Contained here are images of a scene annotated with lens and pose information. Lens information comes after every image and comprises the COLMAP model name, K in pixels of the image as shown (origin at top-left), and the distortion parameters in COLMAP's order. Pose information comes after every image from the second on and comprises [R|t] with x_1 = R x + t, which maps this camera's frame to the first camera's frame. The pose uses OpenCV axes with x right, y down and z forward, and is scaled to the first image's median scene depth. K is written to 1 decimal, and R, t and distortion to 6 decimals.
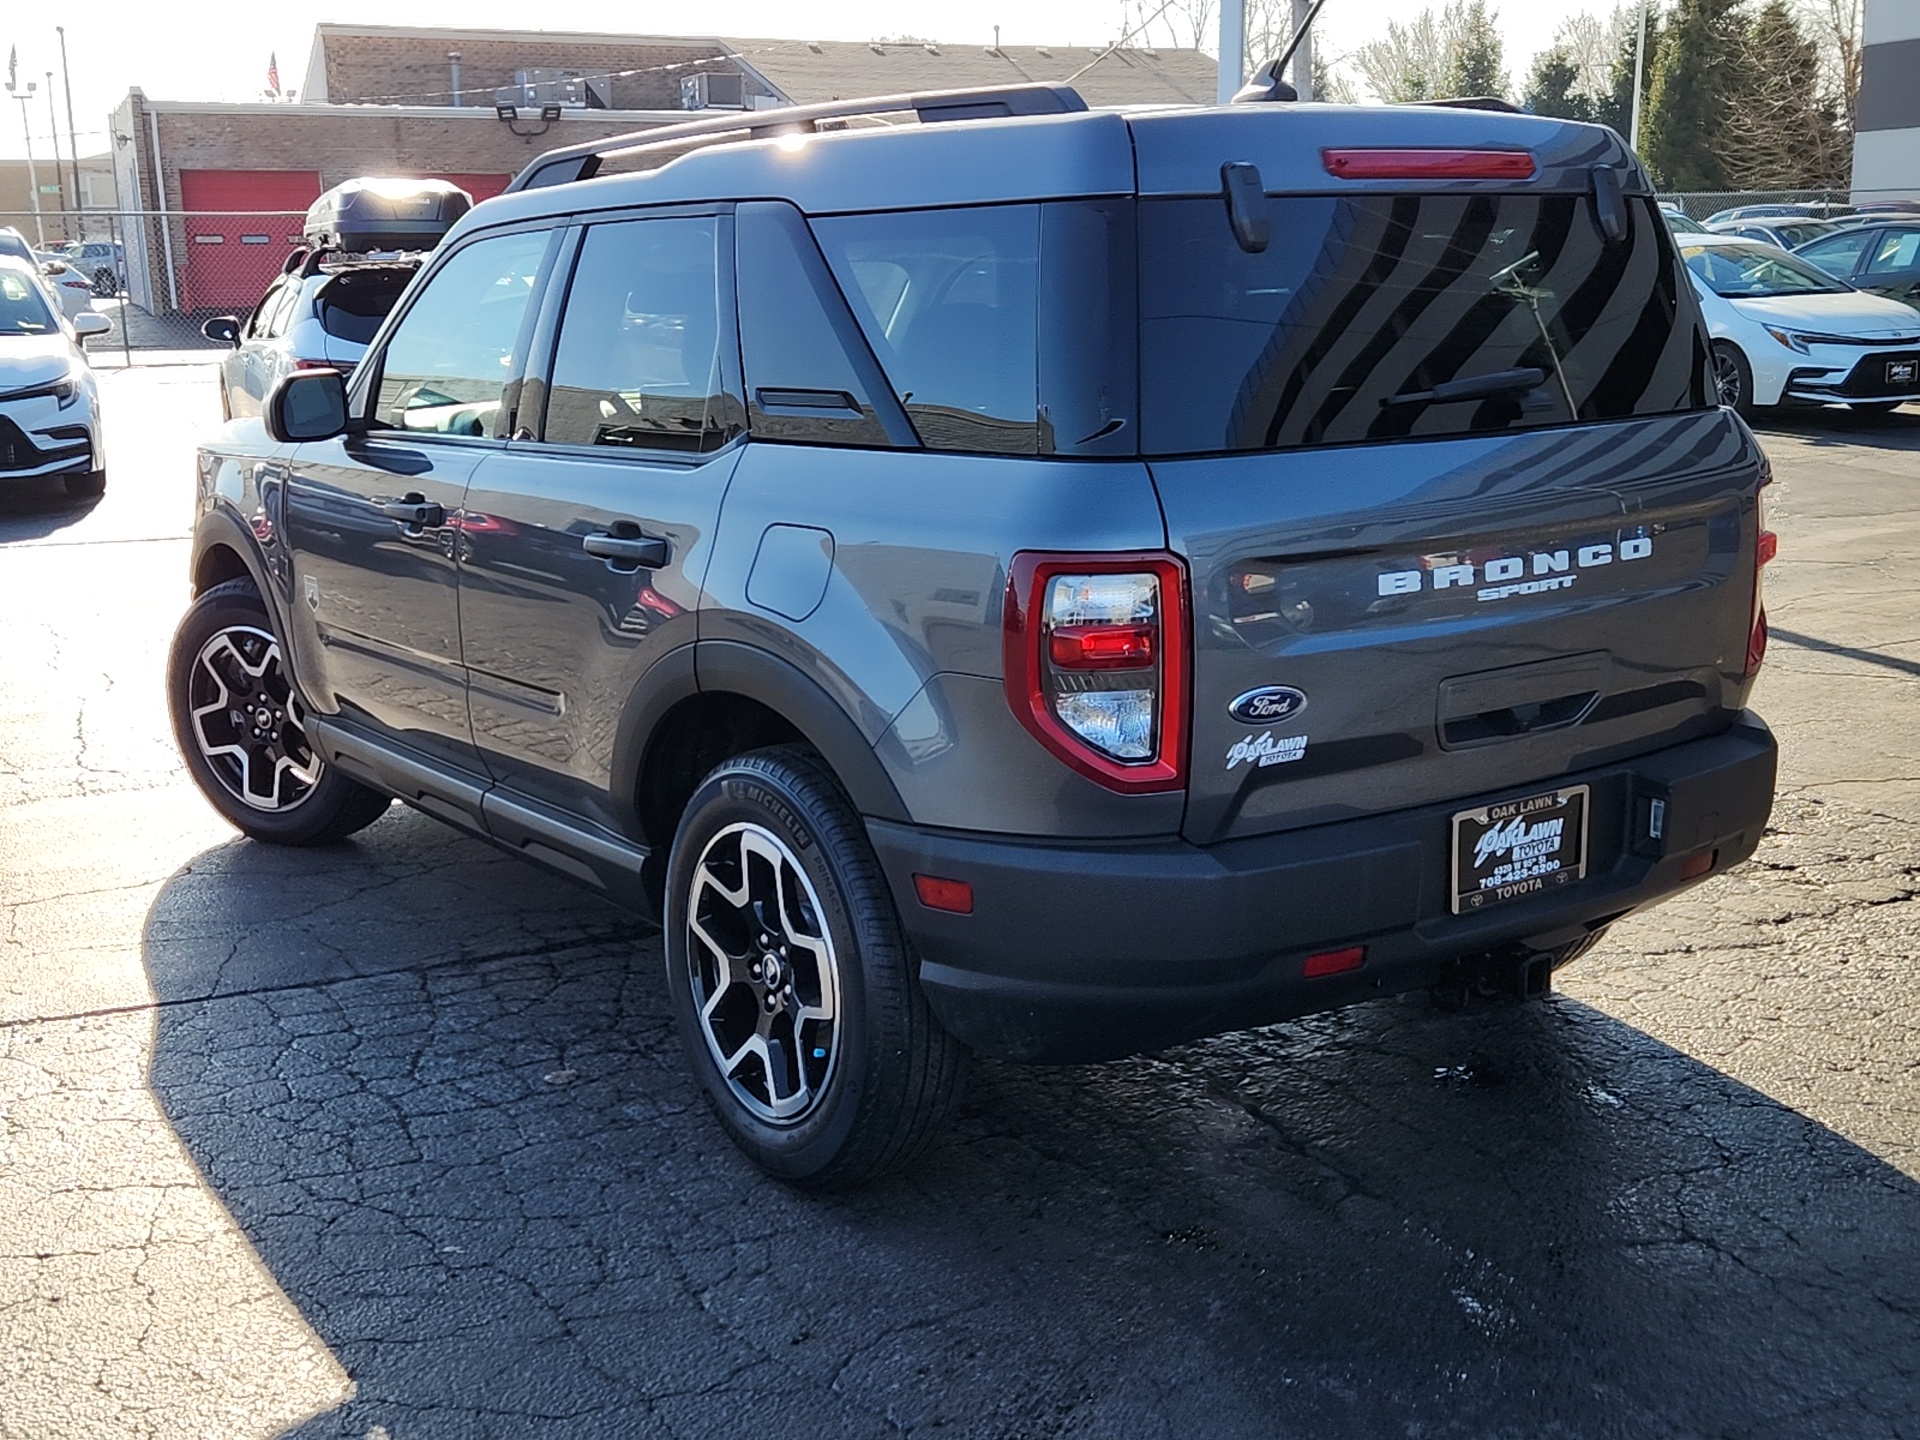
lens RADIAL K [[2144.6, 0, 909.1], [0, 2144.6, 718.0], [0, 0, 1]] dist [0.071959, -0.015262]
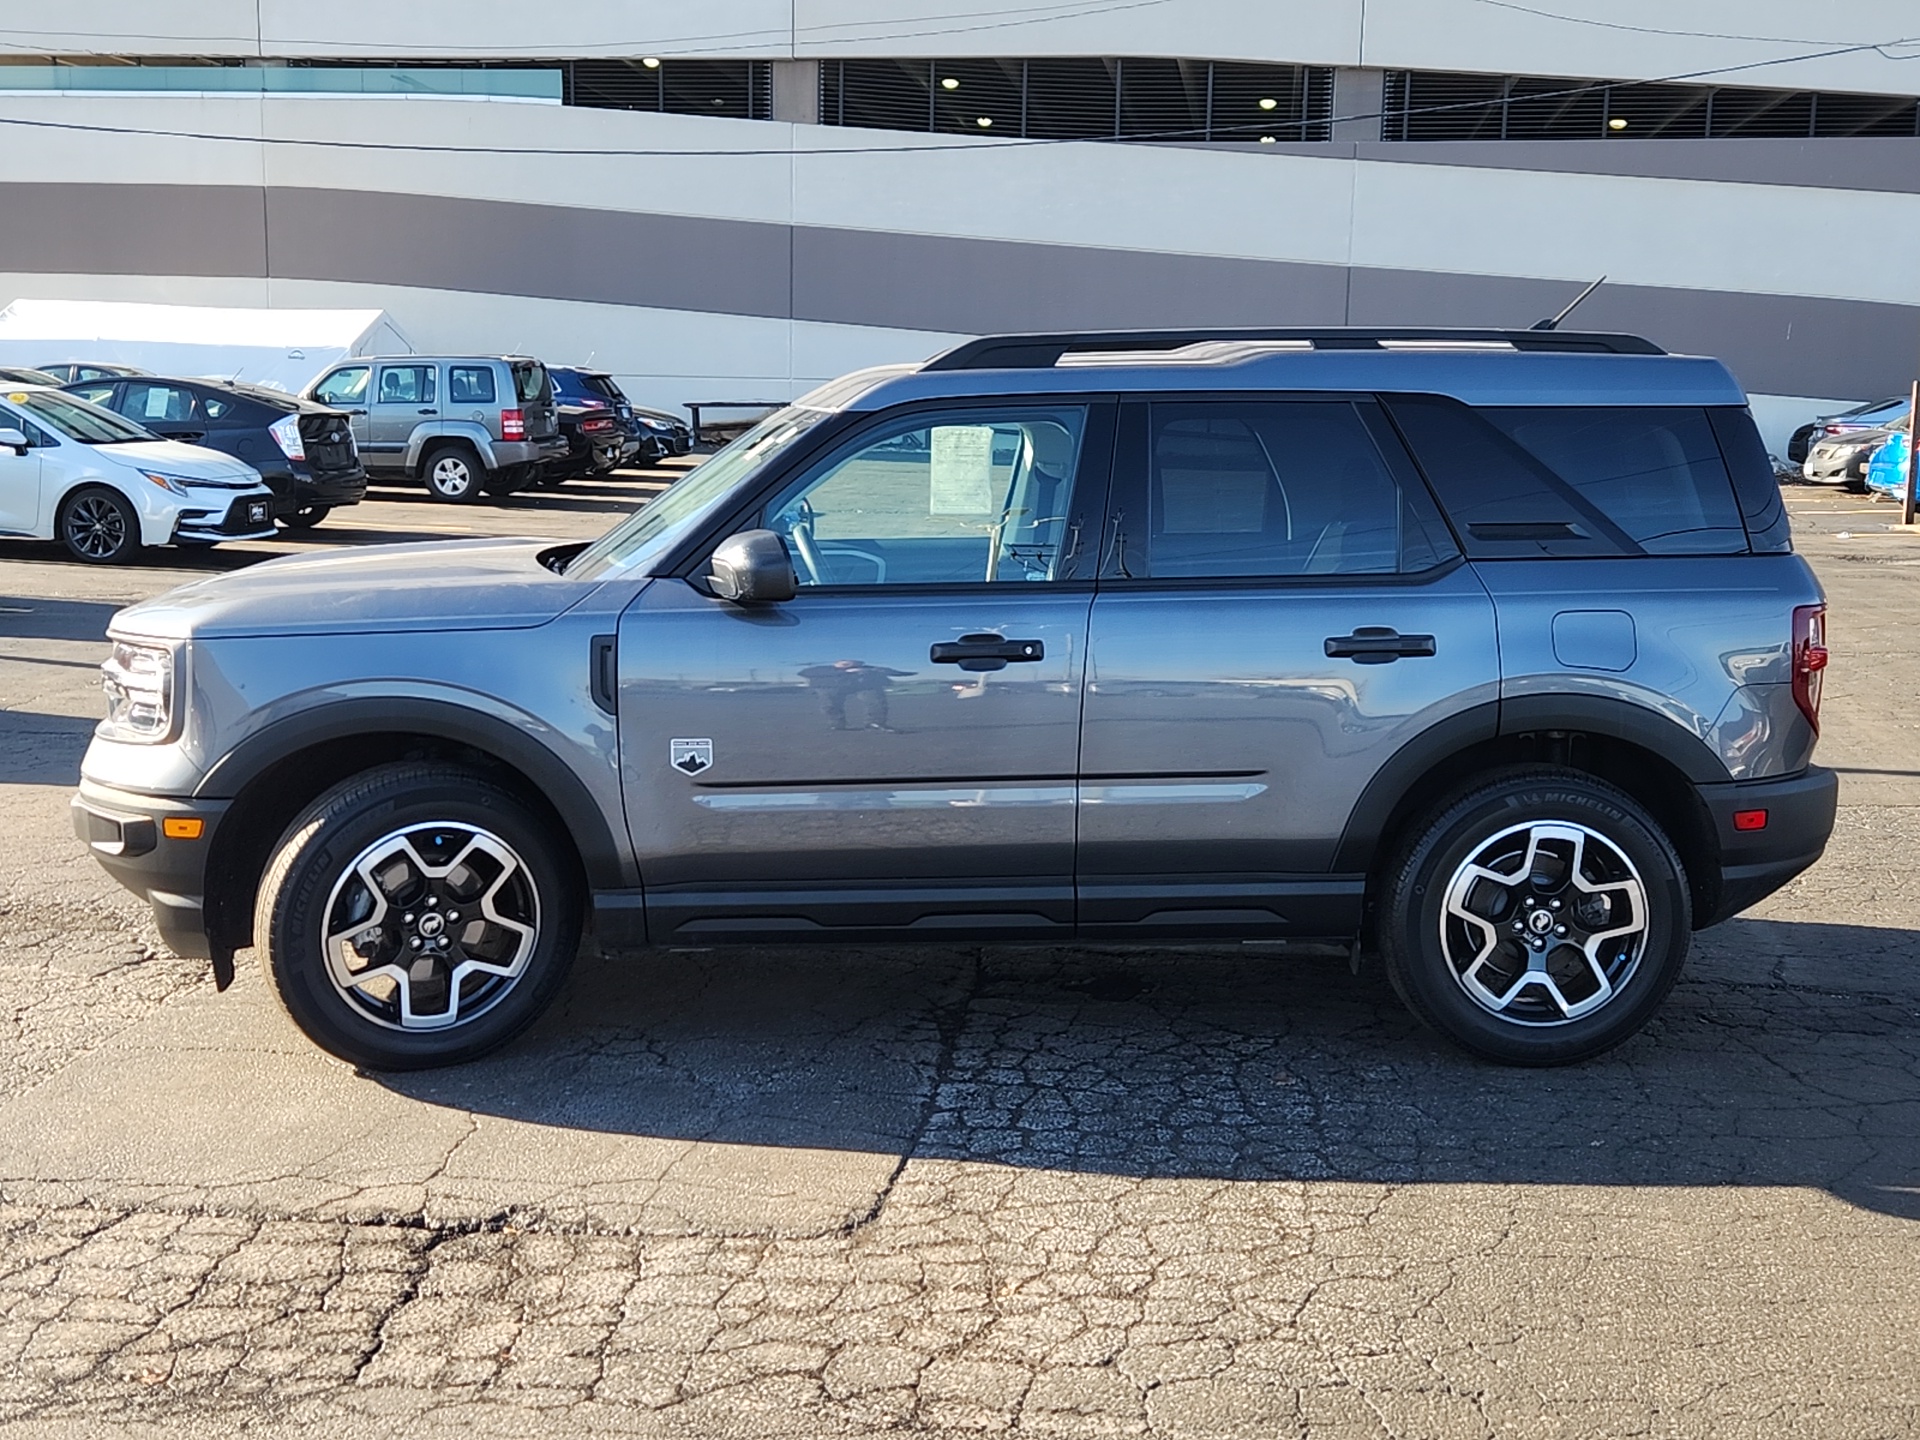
lens RADIAL K [[2143.8, 0, 958.6], [0, 2143.8, 690.9], [0, 0, 1]] dist [0.088482, -0.048483]
pose [[0.510104, -0.091334, 0.855250, -1.432339], [0.155232, 0.987794, 0.012903, -0.110947], [-0.845989, 0.126180, 0.518056, 0.534396]]
